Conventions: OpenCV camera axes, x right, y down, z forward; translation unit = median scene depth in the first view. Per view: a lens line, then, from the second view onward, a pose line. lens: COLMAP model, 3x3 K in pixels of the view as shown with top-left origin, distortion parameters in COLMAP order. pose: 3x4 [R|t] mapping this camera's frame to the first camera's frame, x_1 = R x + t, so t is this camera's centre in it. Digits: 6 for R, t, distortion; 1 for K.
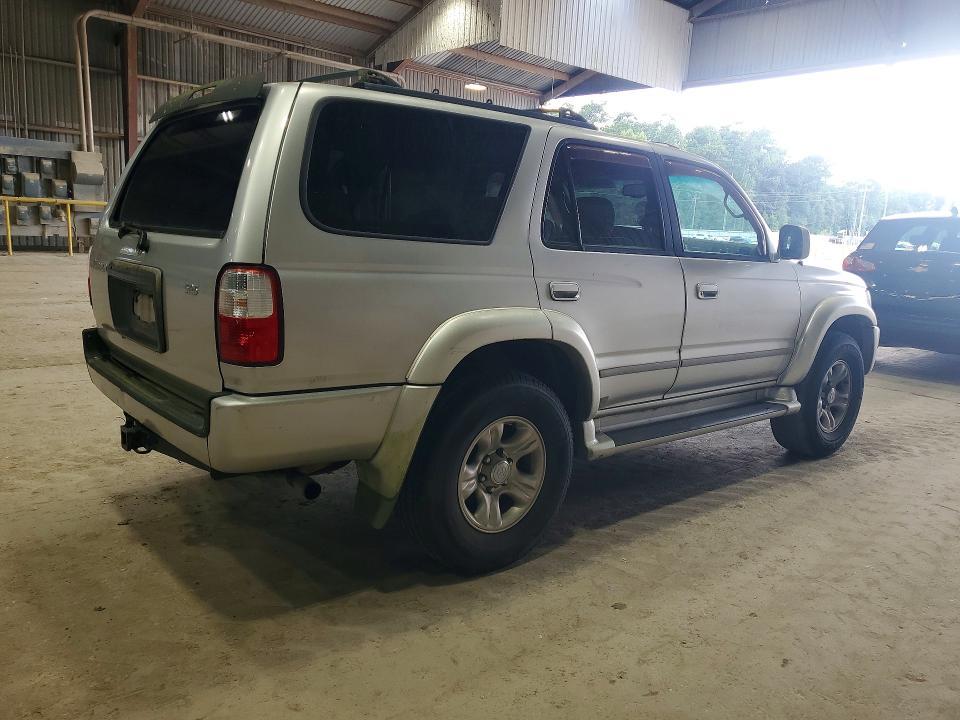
lens RADIAL K [[780.7, 0, 442.1], [0, 780.7, 376.7], [0, 0, 1]] dist [0.046408, 0.004318]
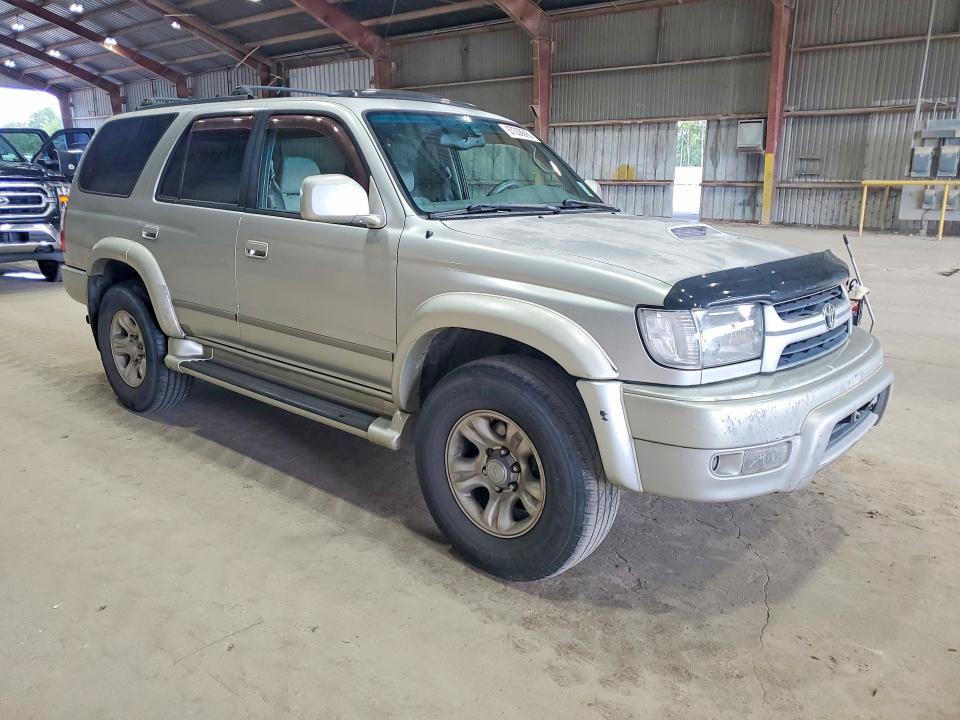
lens RADIAL K [[780.7, 0, 483.4], [0, 780.7, 355.3], [0, 0, 1]] dist [0.046408, 0.004318]
pose [[0.105127, 0.170360, -0.979758, 1.377381], [-0.189619, 0.970576, 0.148417, -0.183999], [0.976214, 0.170178, 0.134337, 1.212105]]
